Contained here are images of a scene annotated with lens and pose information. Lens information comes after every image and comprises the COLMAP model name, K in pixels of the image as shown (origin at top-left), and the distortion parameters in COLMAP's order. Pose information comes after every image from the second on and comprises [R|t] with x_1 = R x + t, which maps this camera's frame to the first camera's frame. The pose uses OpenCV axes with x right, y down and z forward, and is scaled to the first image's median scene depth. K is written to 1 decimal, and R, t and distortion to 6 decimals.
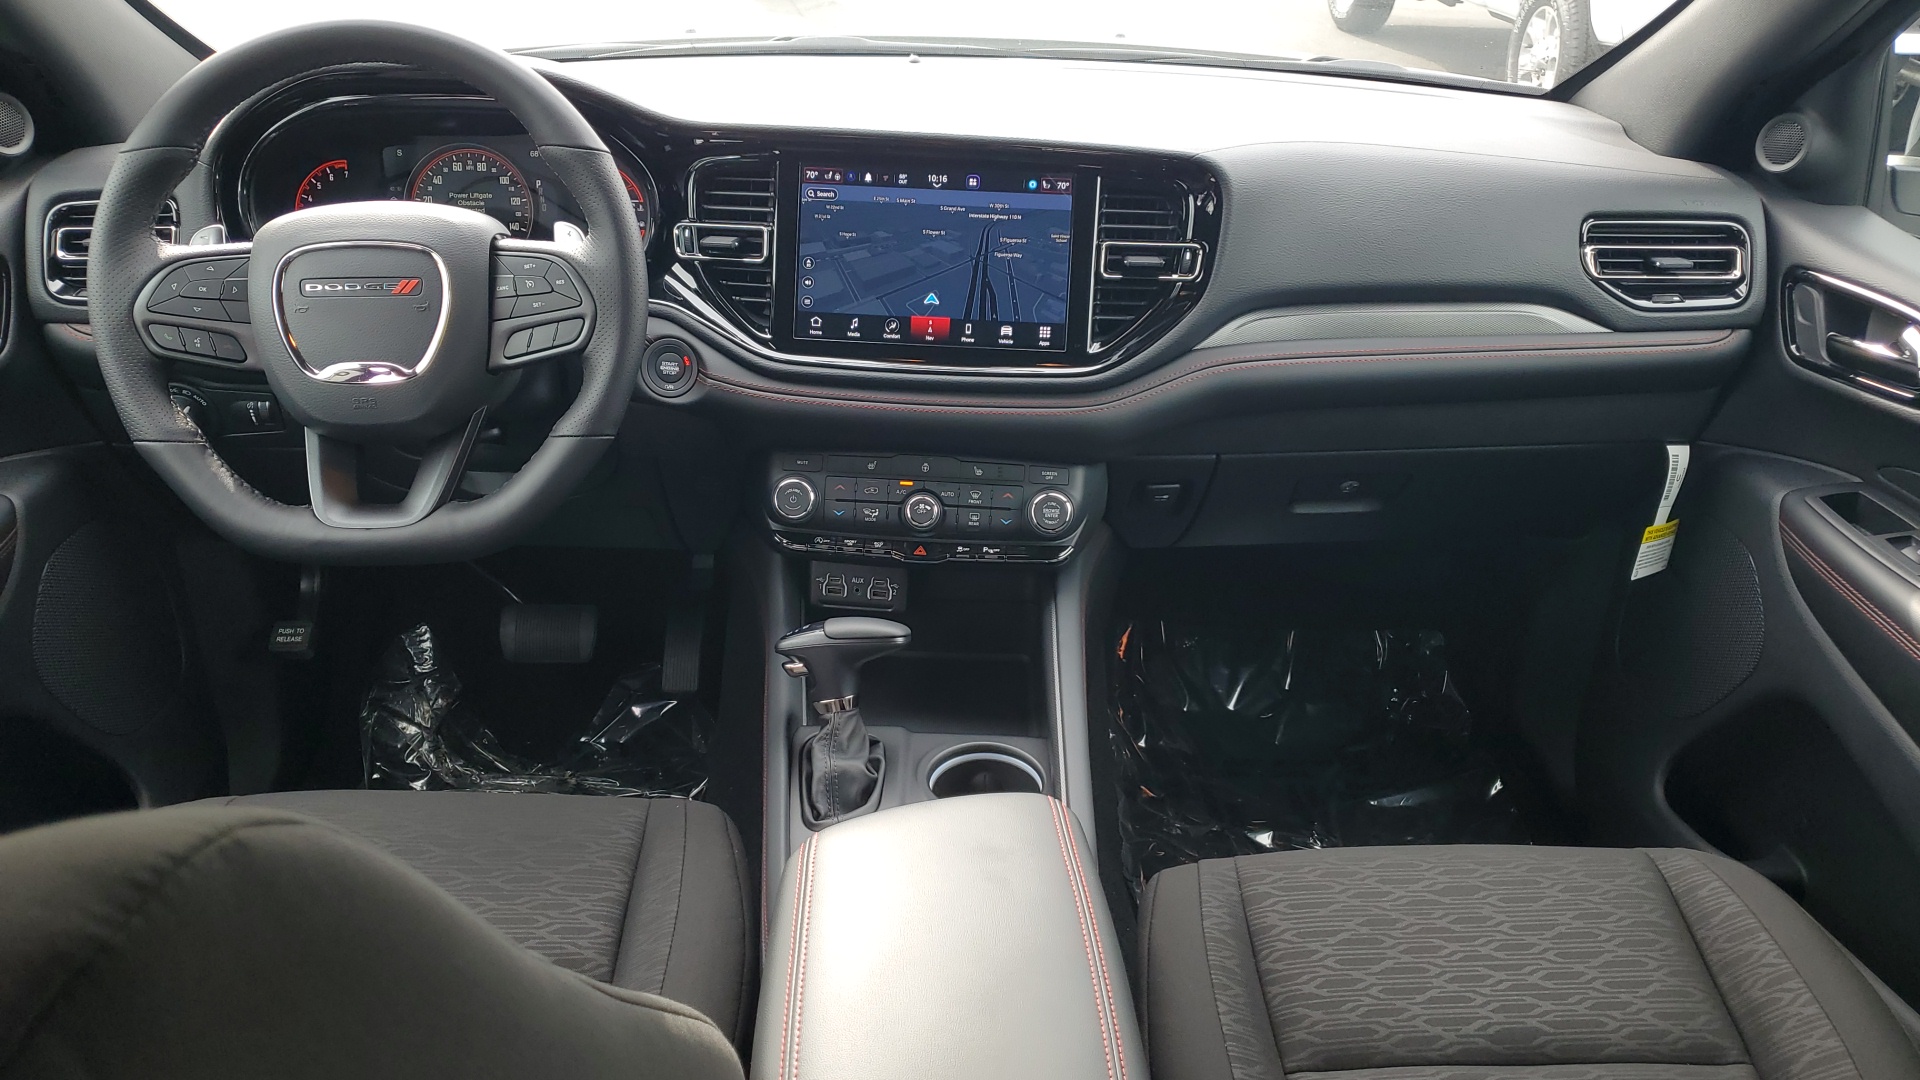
lens RADIAL K [[1432.5, 0, 949.5], [0, 1432.5, 563.2], [0, 0, 1]] dist [0.110078, -0.217242]
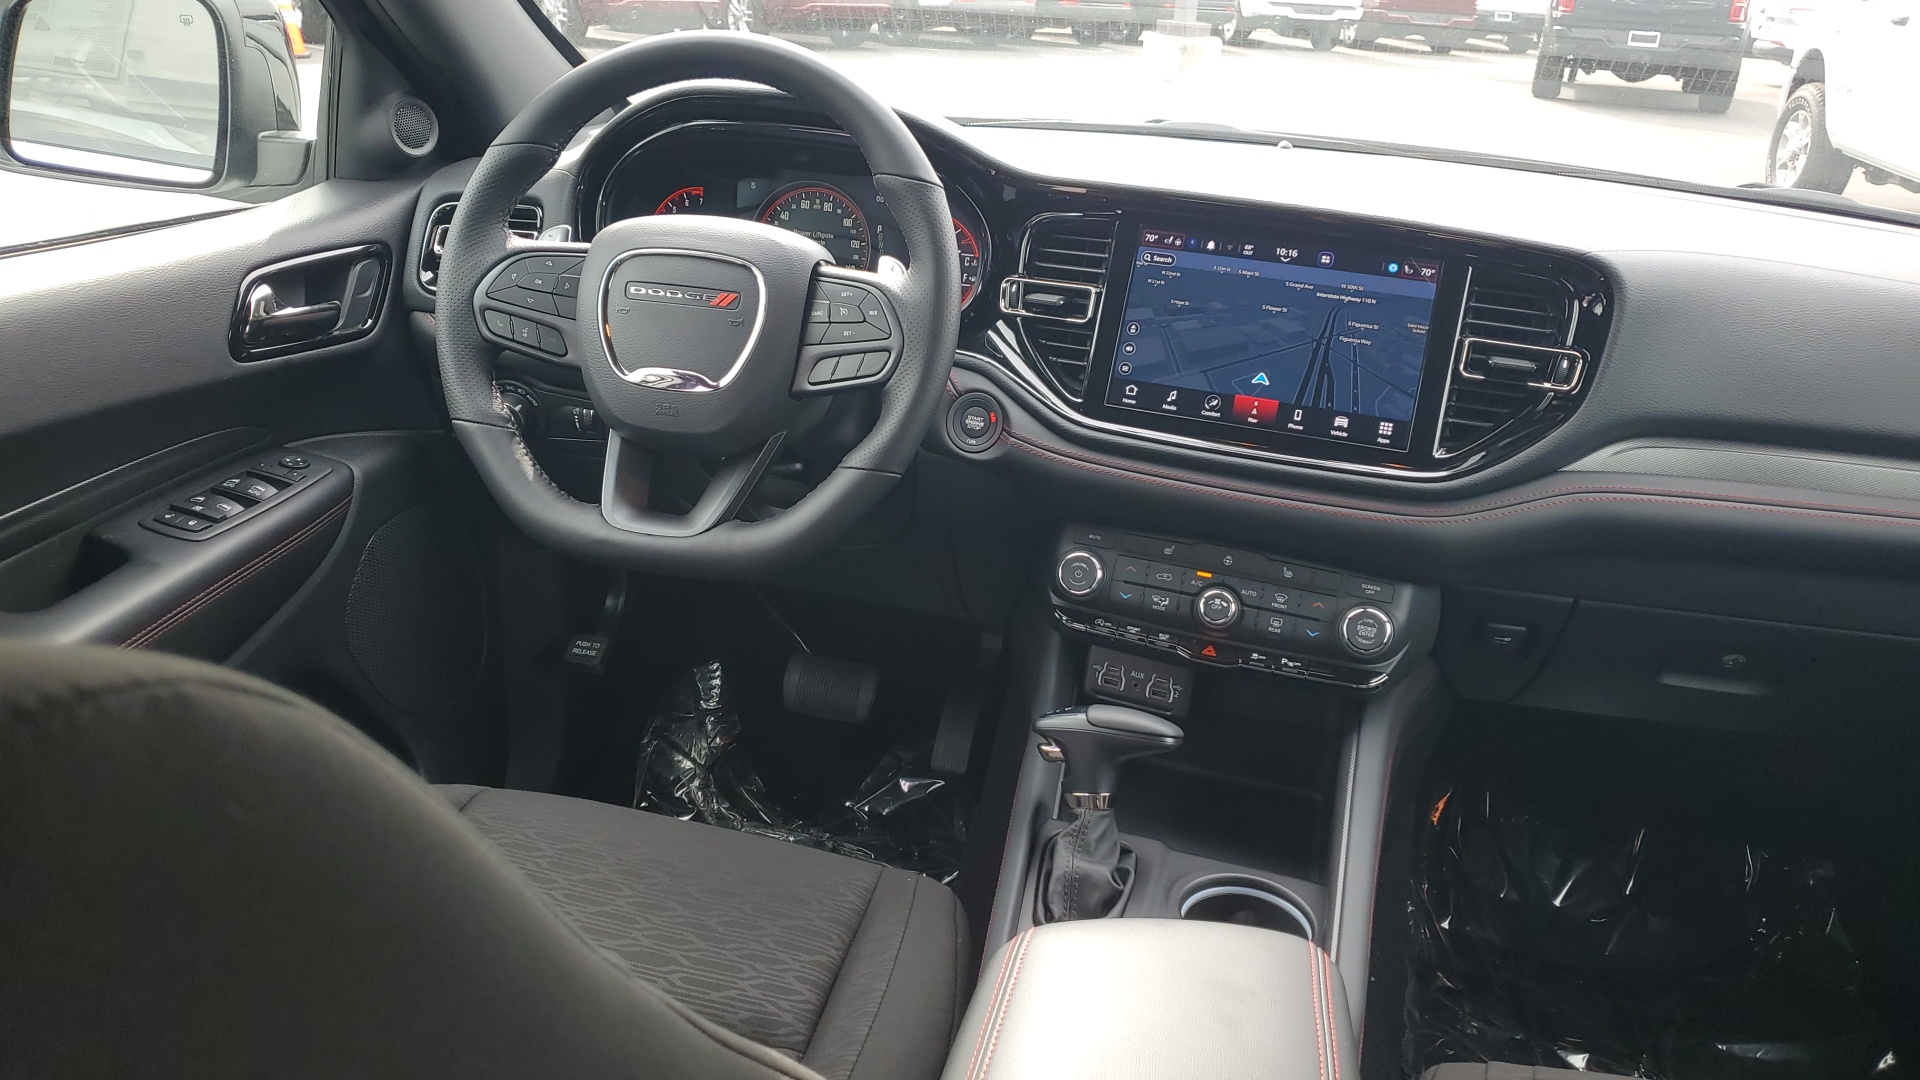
lens RADIAL K [[1448.6, 0, 948.5], [0, 1448.6, 547.8], [0, 0, 1]] dist [0.093320, -0.148699]
pose [[0.964238, 0.137747, -0.226432, 0.020420], [-0.158375, 0.984486, -0.075525, 0.023905], [0.212516, 0.108686, 0.971095, 0.067469]]
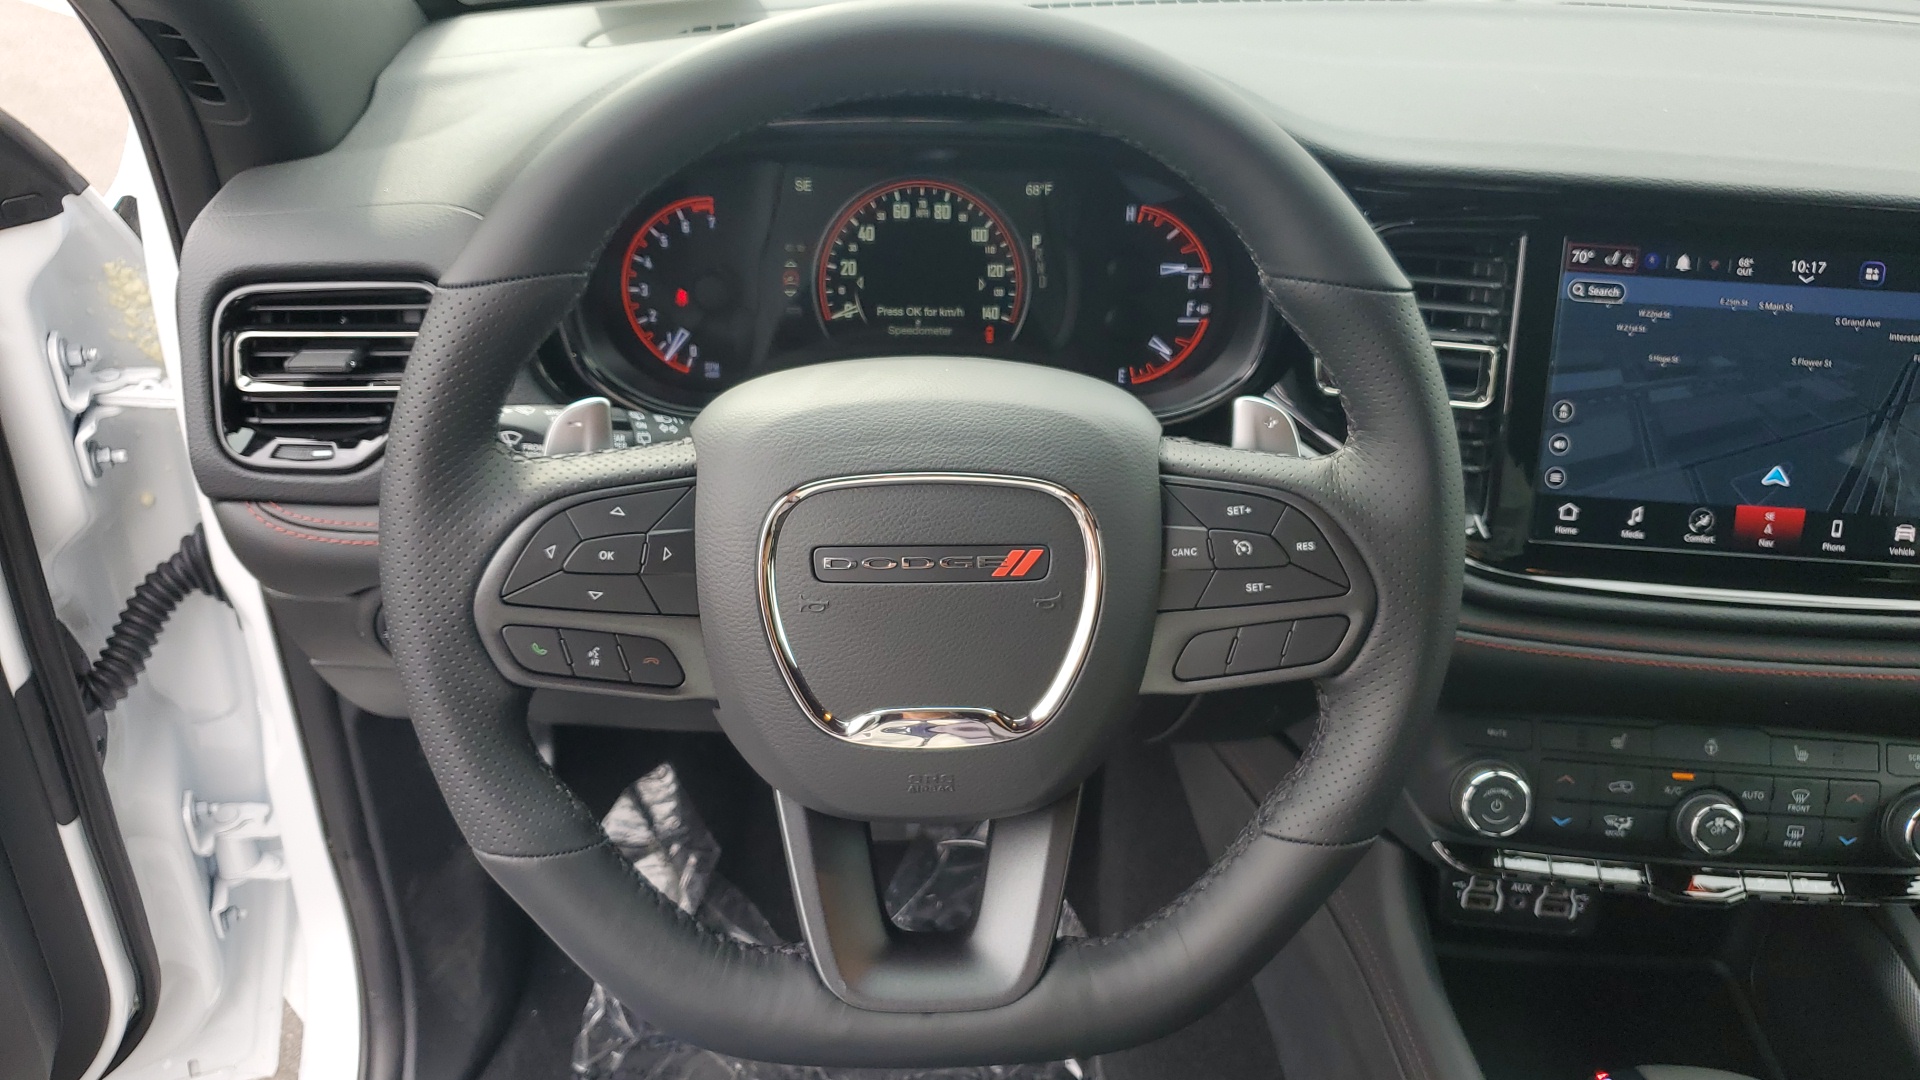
lens RADIAL K [[1488.4, 0, 960.0], [0, 1488.4, 540.0], [0, 0, 1]] dist [-0.004350, -0.004041]
pose [[0.999930, 0.010309, 0.005772, -0.338365], [-0.010793, 0.995768, 0.091262, -0.208885], [-0.004806, -0.091318, 0.995810, 0.414367]]
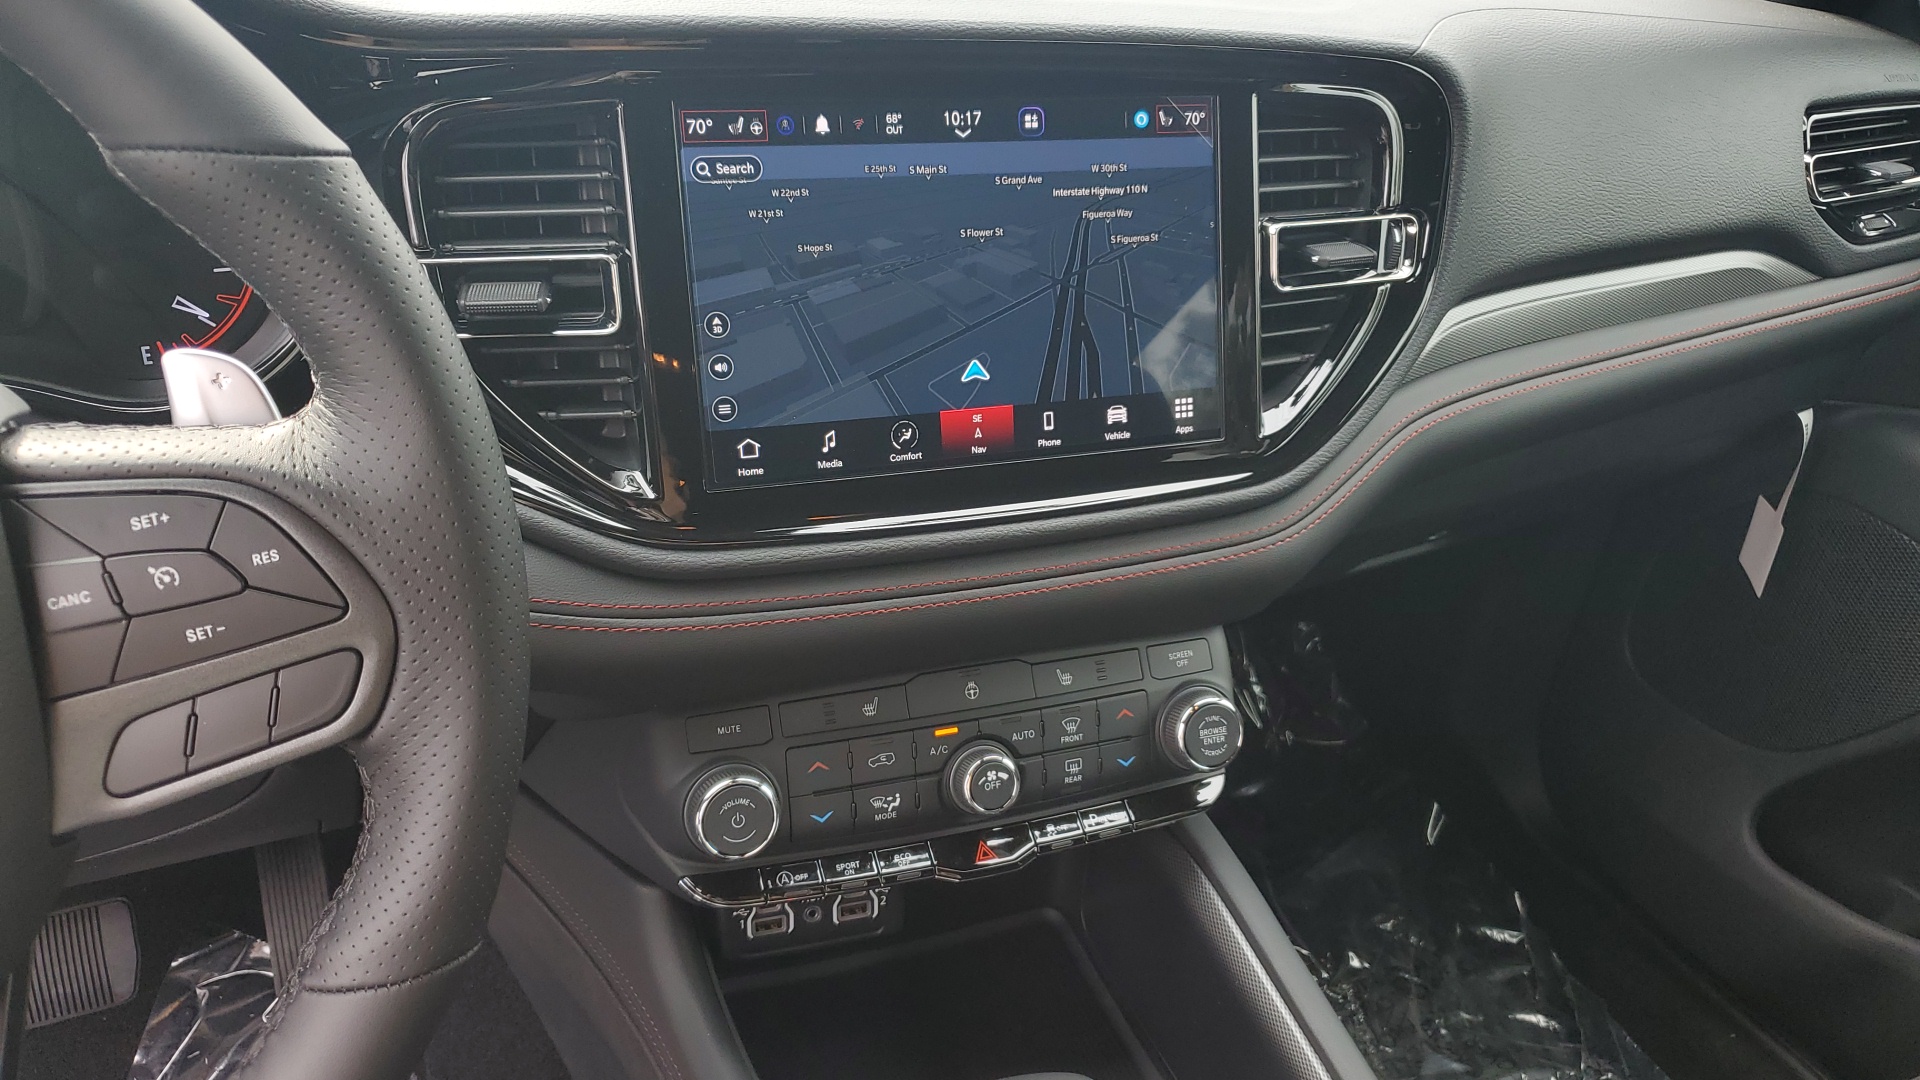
lens RADIAL K [[1511.9, 0, 963.8], [0, 1511.9, 562.2], [0, 0, 1]] dist [0.138267, -0.262948]
pose [[0.911382, -0.169259, 0.375147, -0.219595], [0.126607, 0.982619, 0.135759, -0.190321], [-0.391605, -0.076232, 0.916970, 0.525367]]
